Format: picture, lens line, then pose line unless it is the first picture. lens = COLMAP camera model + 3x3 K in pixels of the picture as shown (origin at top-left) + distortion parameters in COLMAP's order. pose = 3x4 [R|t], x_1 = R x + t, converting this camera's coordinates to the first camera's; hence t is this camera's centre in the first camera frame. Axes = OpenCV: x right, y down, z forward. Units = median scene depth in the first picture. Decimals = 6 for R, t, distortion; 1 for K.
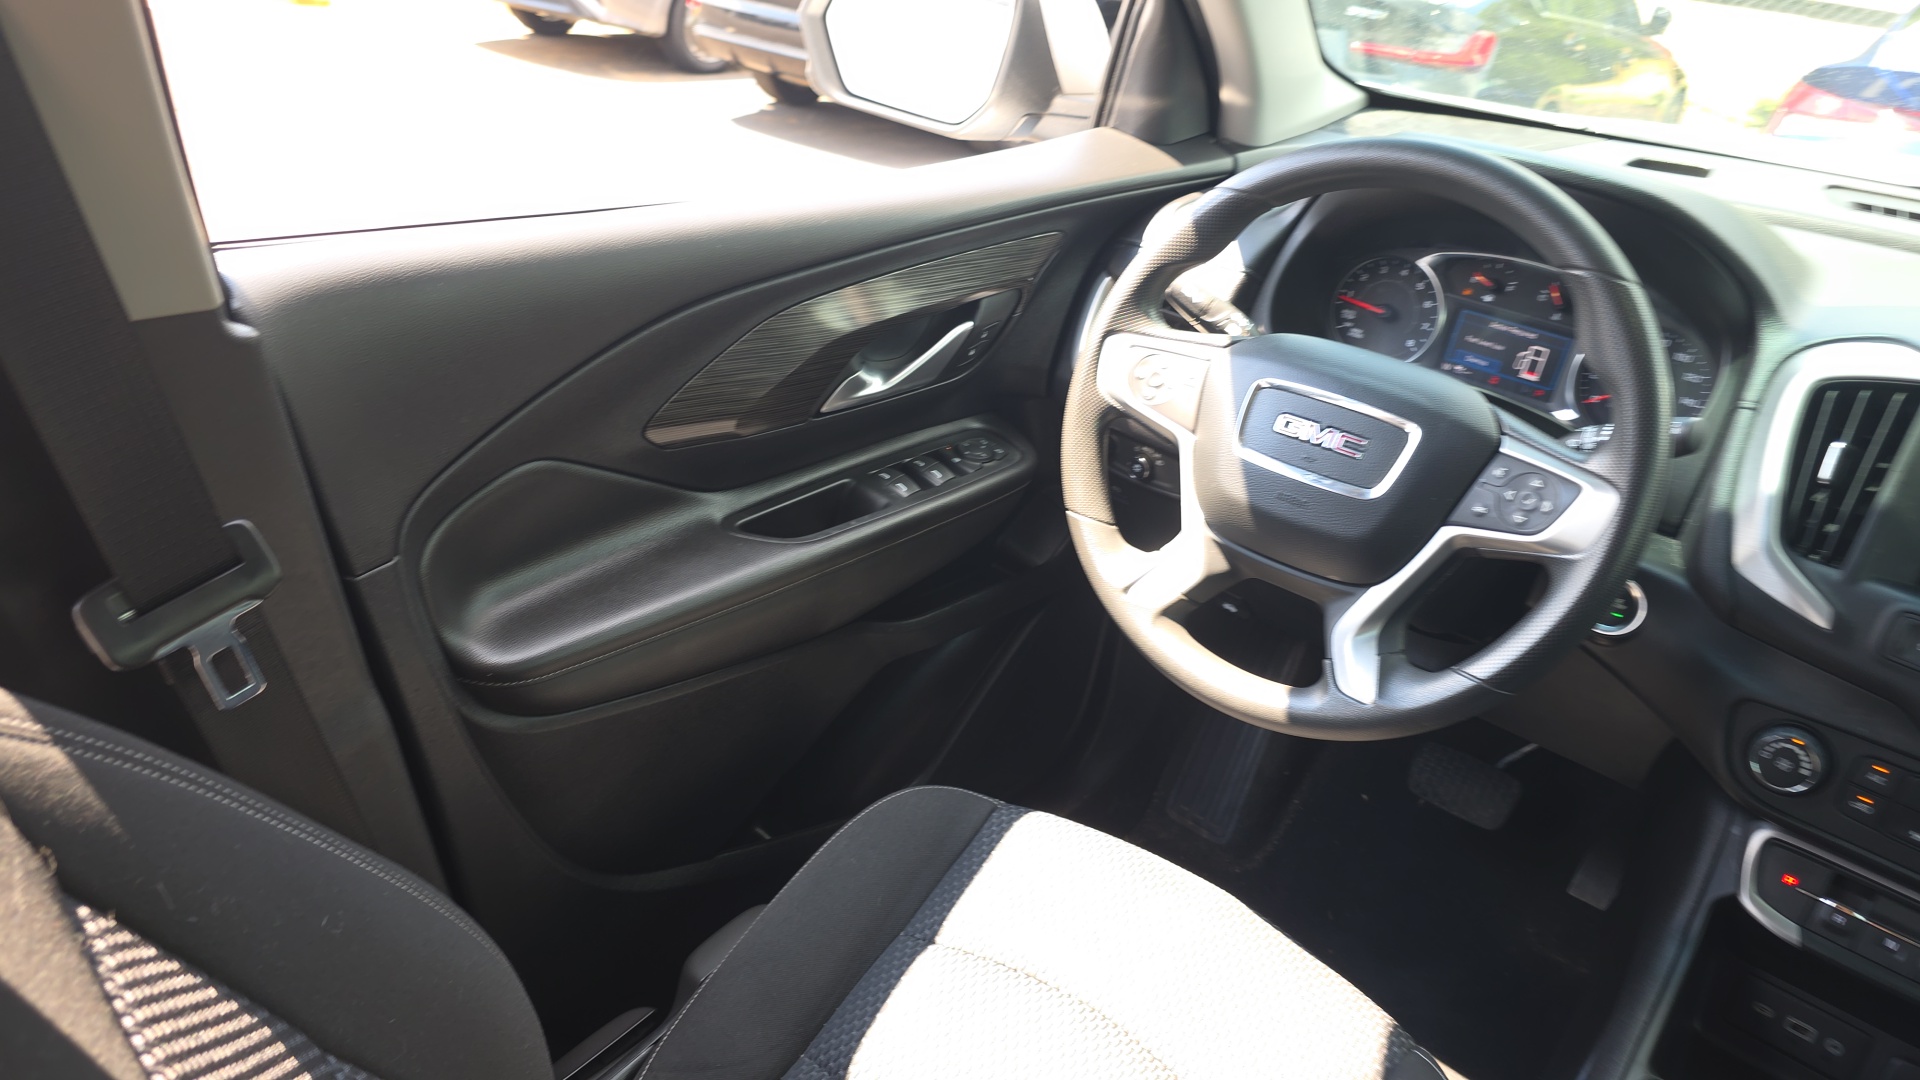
lens RADIAL K [[1328.8, 0, 944.0], [0, 1328.8, 540.2], [0, 0, 1]] dist [0.076640, -0.083526]
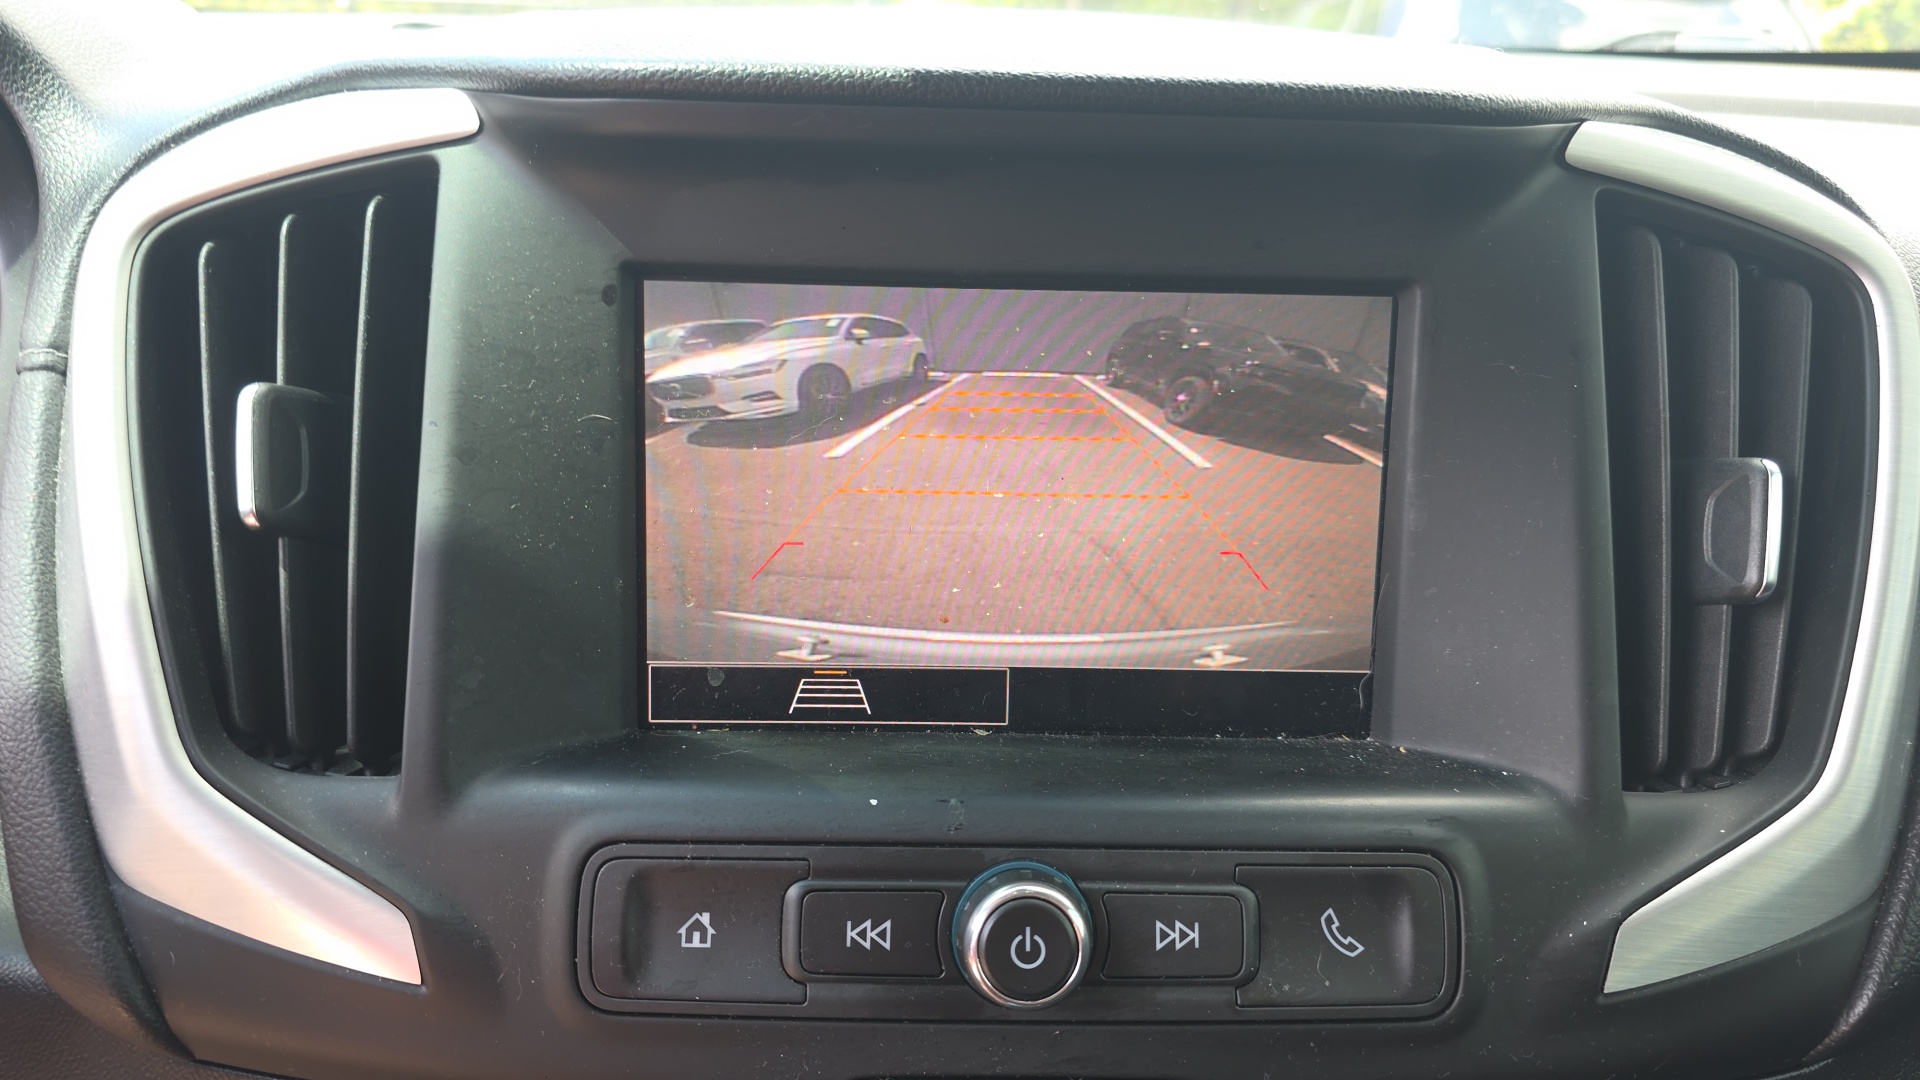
lens RADIAL K [[1325.3, 0, 946.1], [0, 1325.3, 511.9], [0, 0, 1]] dist [0.042551, -0.065964]
pose [[0.728430, -0.275857, 0.627130, 0.527856], [0.357893, 0.933749, -0.004974, 0.011168], [-0.584211, 0.228069, 0.778898, 0.619913]]
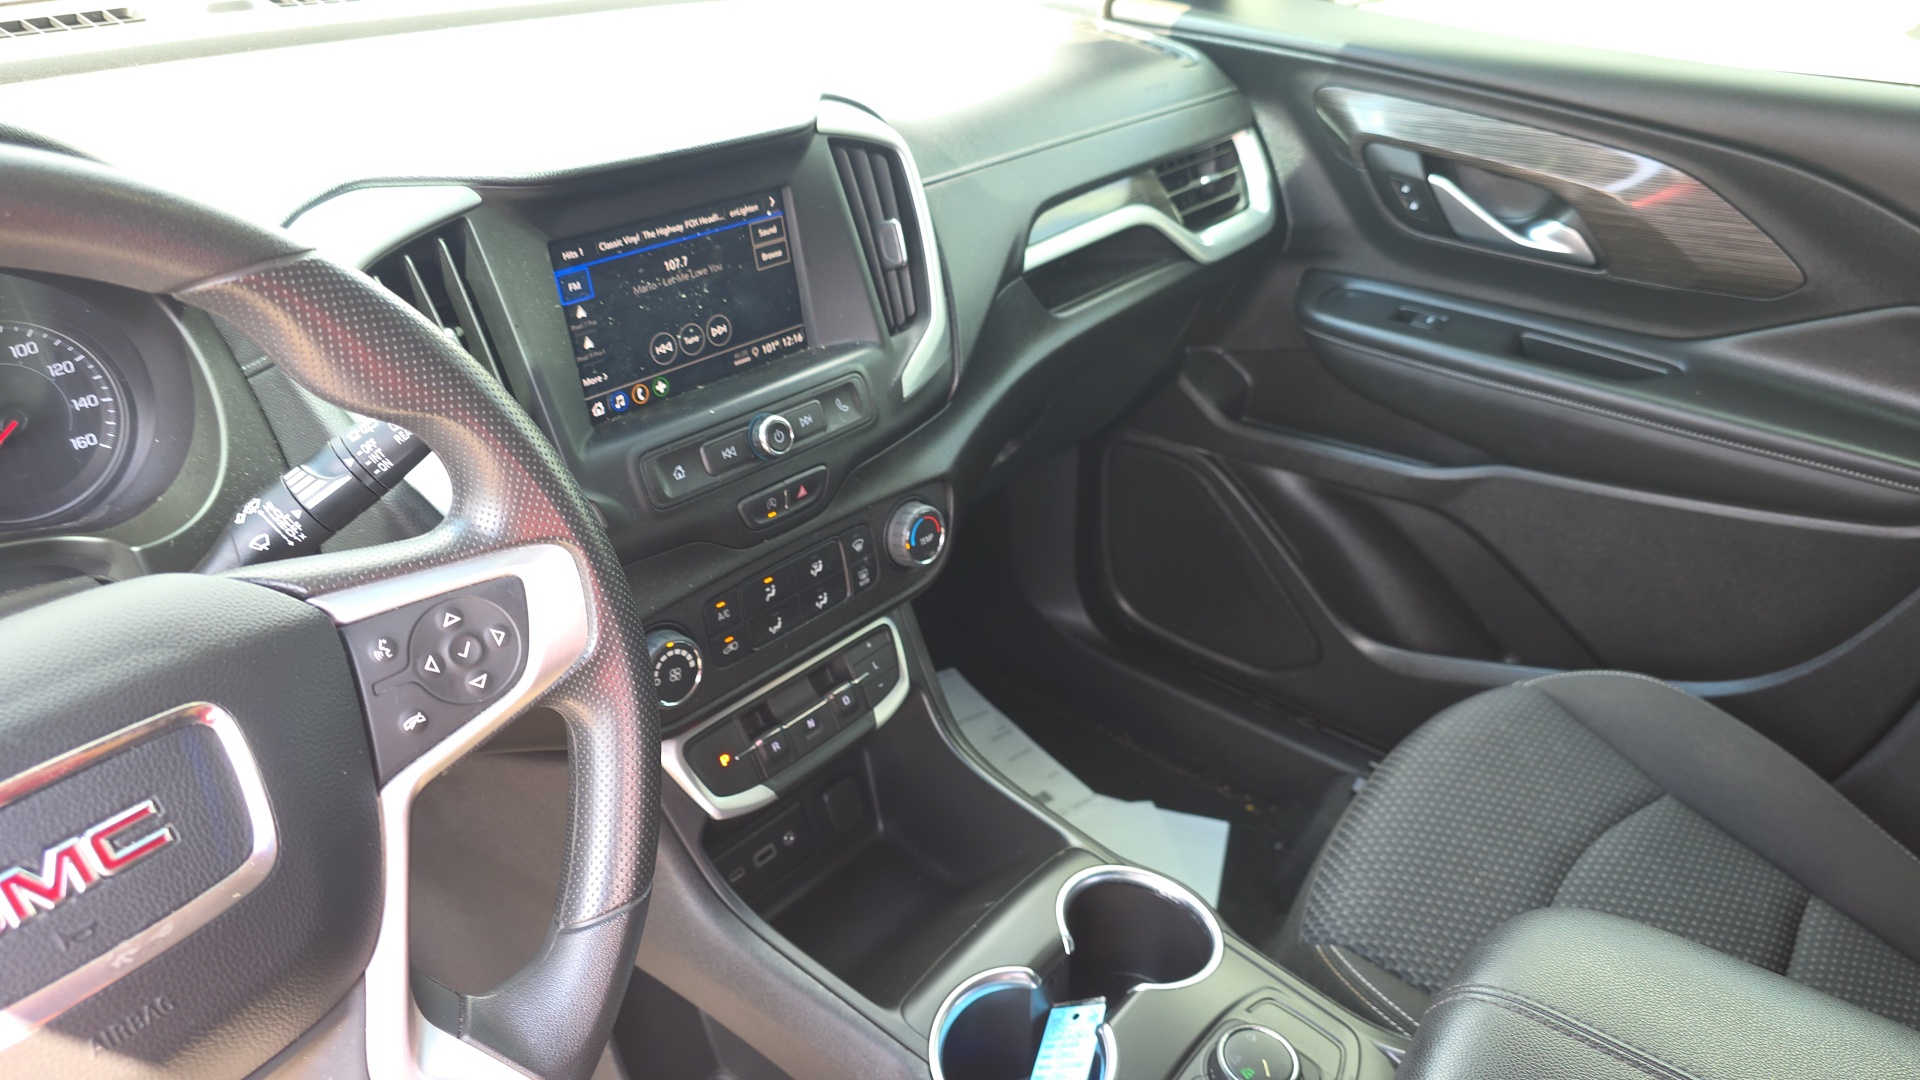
lens RADIAL K [[1328.2, 0, 1011.7], [0, 1328.2, 542.5], [0, 0, 1]] dist [0.042518, -0.064210]
pose [[-0.050236, -0.581380, 0.812080, -0.003533], [0.423582, 0.723953, 0.544492, -0.229298], [-0.904464, 0.371335, 0.209894, 0.560428]]
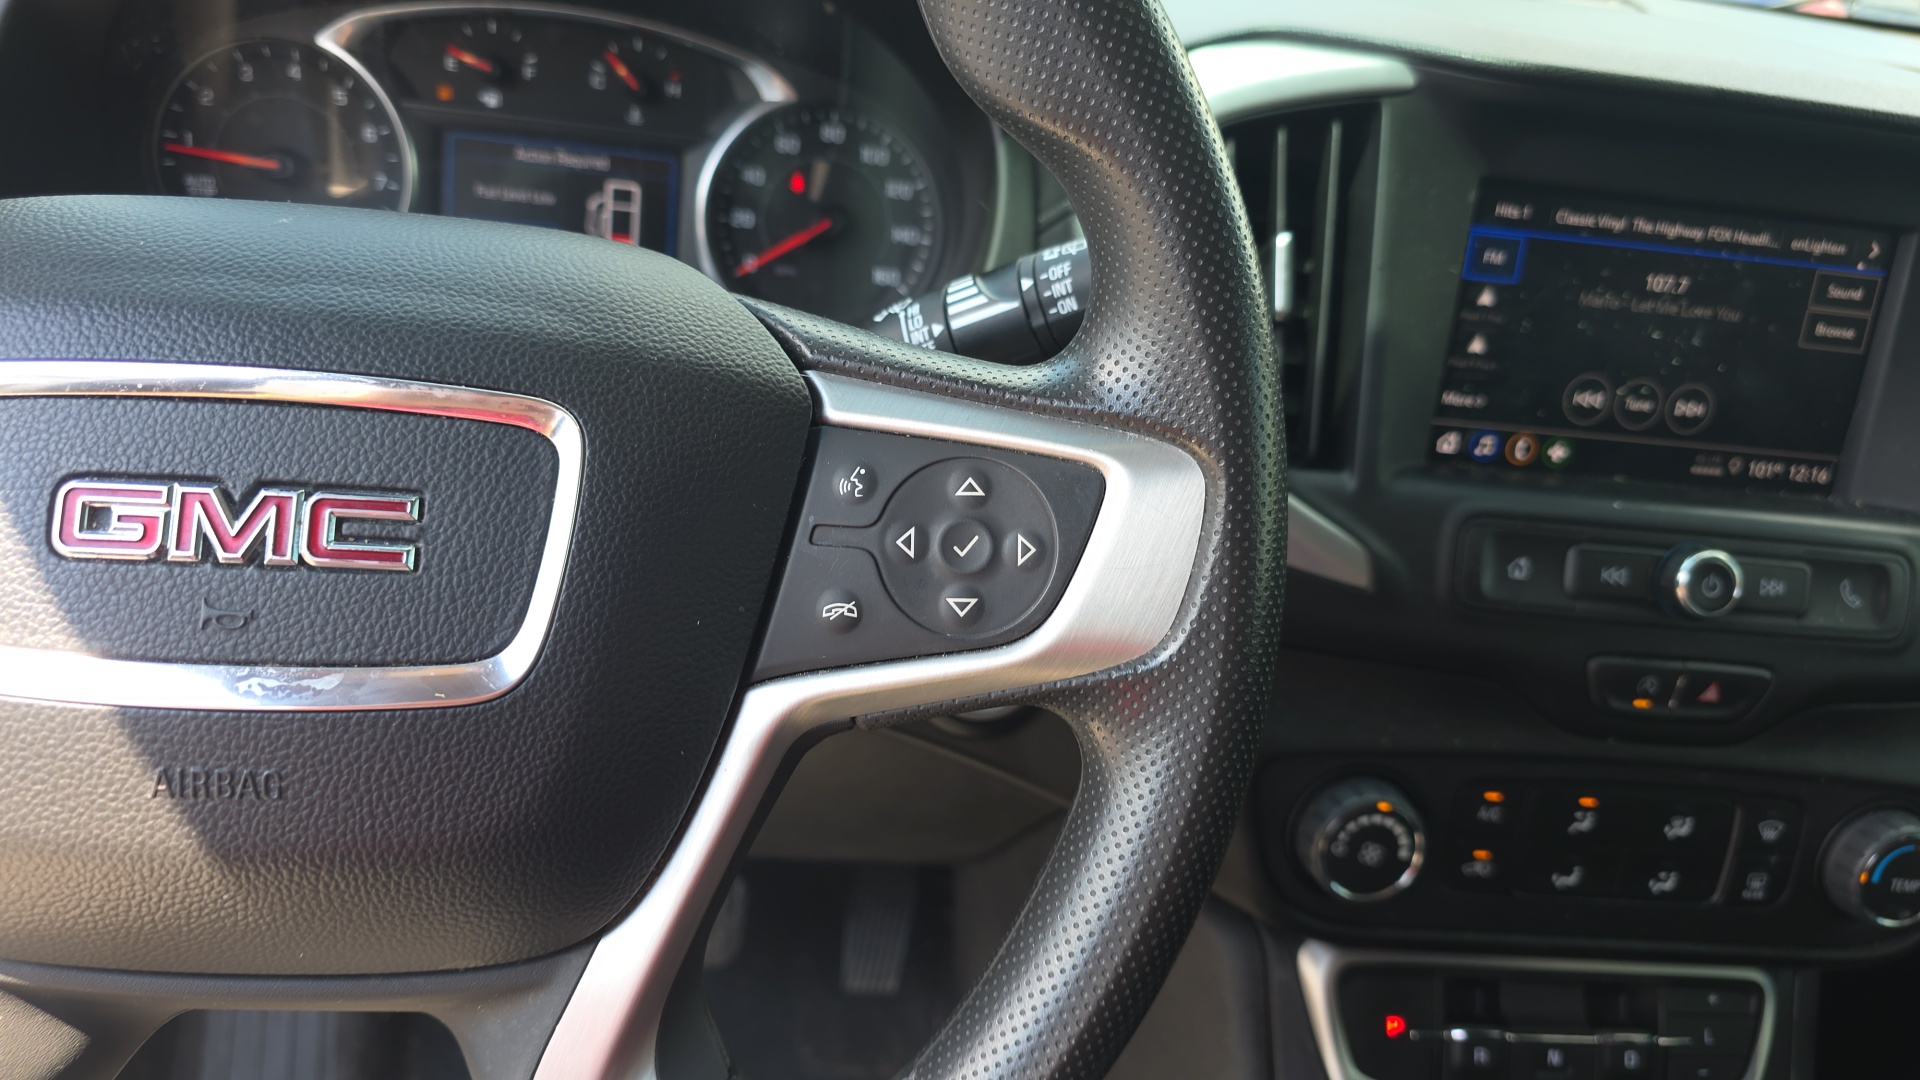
lens RADIAL K [[1362.4, 0, 934.9], [0, 1362.4, 530.5], [0, 0, 1]] dist [0.028708, -0.051927]
pose [[0.702596, -0.307448, 0.641743, 0.185290], [0.284191, 0.948036, 0.143048, -0.070321], [-0.652376, 0.081872, 0.753461, 0.641526]]
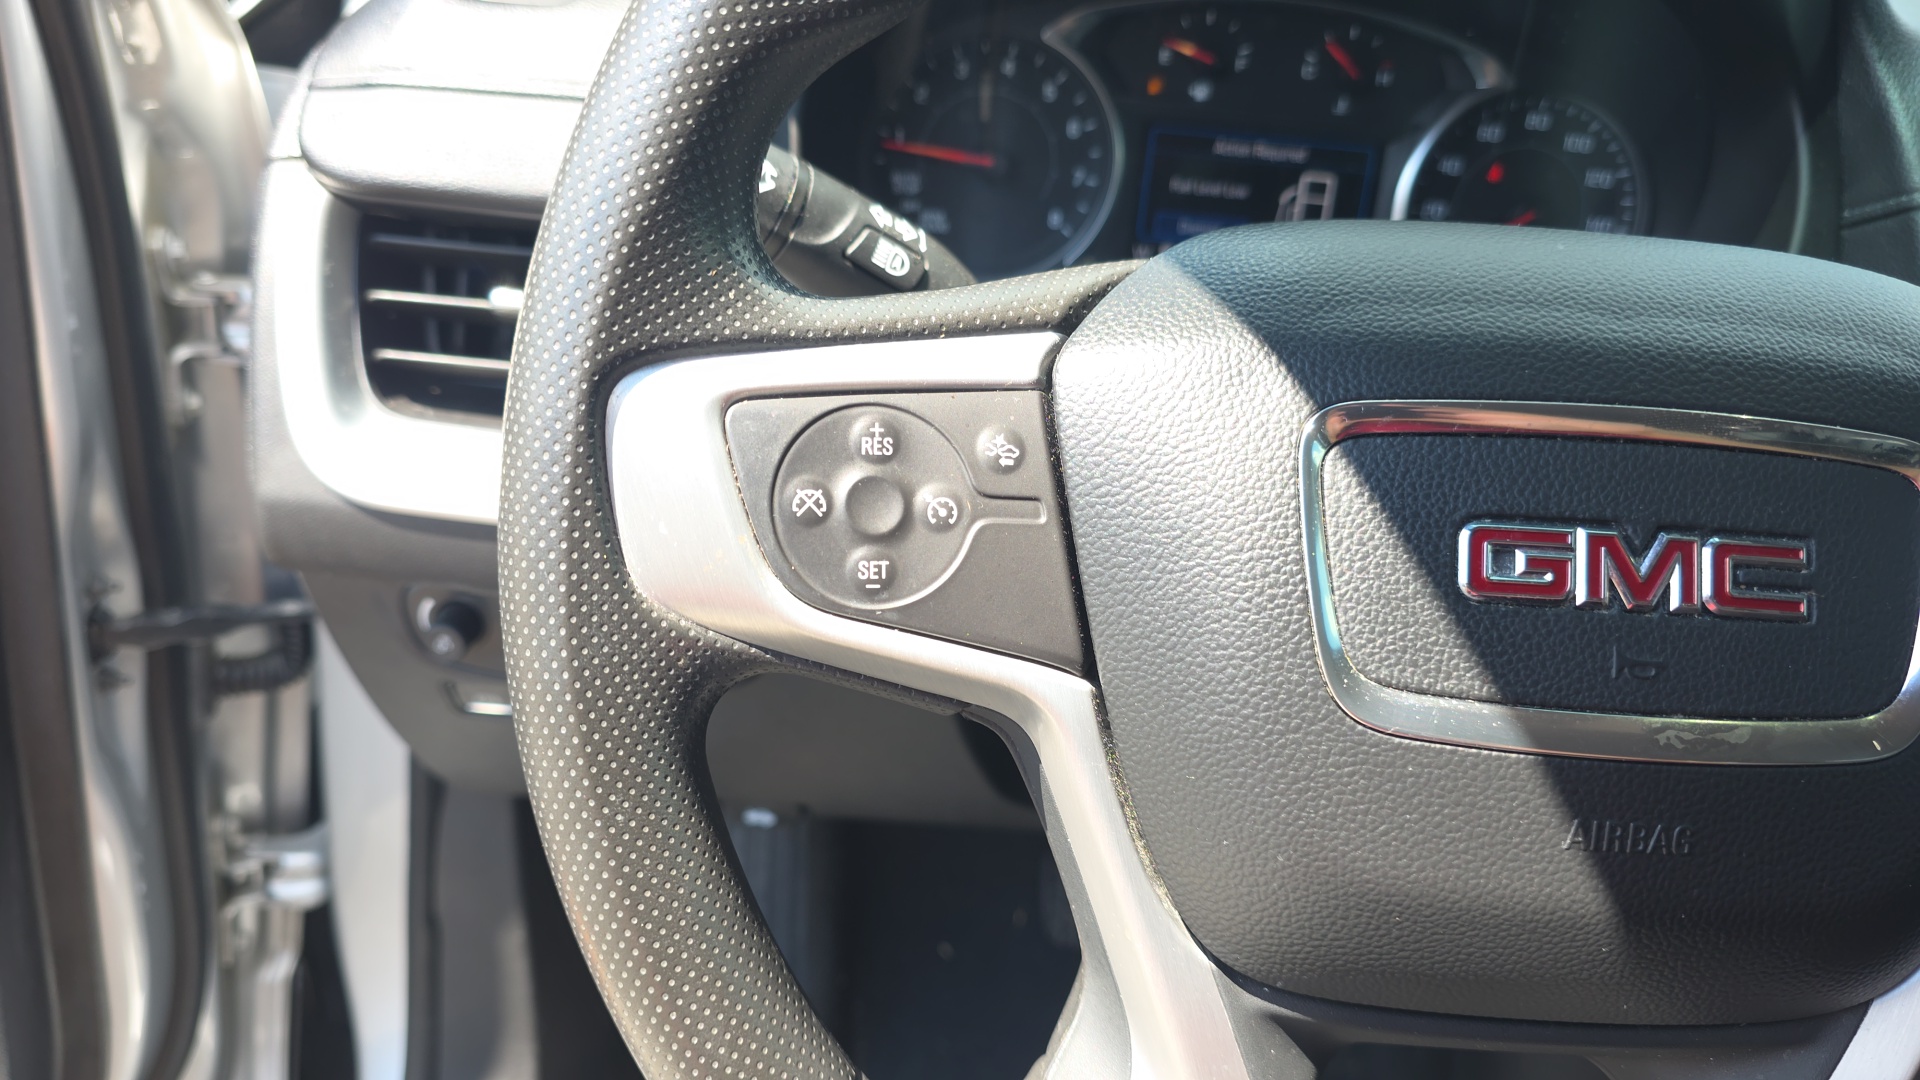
lens RADIAL K [[1362.4, 0, 934.9], [0, 1362.4, 530.5], [0, 0, 1]] dist [0.028708, -0.051927]
pose [[0.771879, -0.308932, 0.555666, 0.025436], [0.282184, 0.949671, 0.136003, -0.147853], [-0.569716, 0.051822, 0.820206, 0.788116]]
